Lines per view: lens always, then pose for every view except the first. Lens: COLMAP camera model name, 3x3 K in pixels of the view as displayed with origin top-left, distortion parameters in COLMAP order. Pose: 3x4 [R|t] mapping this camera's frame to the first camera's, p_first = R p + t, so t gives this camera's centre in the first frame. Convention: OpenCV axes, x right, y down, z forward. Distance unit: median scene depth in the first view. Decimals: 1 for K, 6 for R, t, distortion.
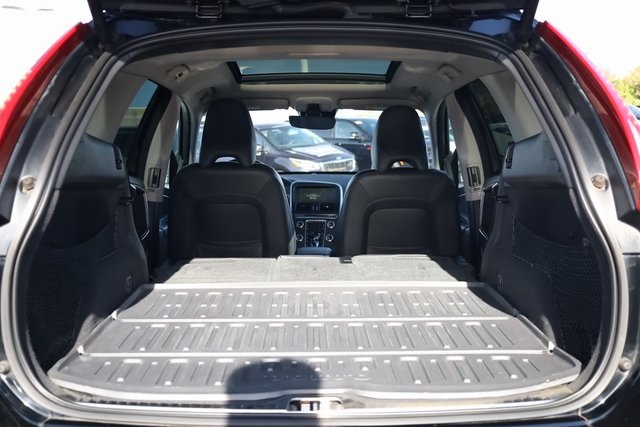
lens RADIAL K [[769.6, 0, 321.7], [0, 769.6, 214.7], [0, 0, 1]] dist [-0.020388, 0.000000]
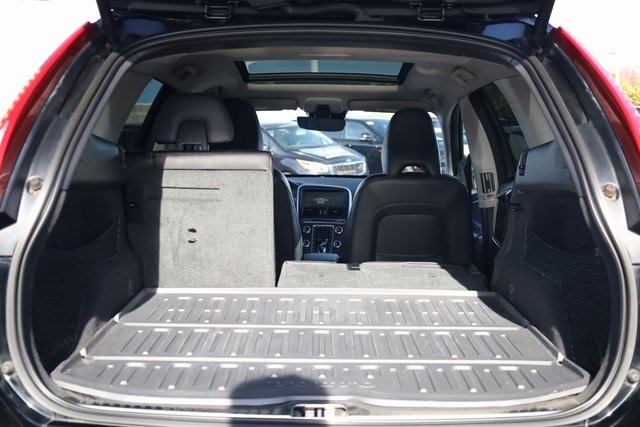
lens RADIAL K [[893.8, 0, 317.1], [0, 893.8, 213.6], [0, 0, 1]] dist [0.028423, 0.000000]
pose [[0.999739, 0.015719, -0.016567, 0.003459], [-0.015800, 0.999864, -0.004728, -0.002309], [0.016490, 0.004989, 0.999852, -0.148220]]
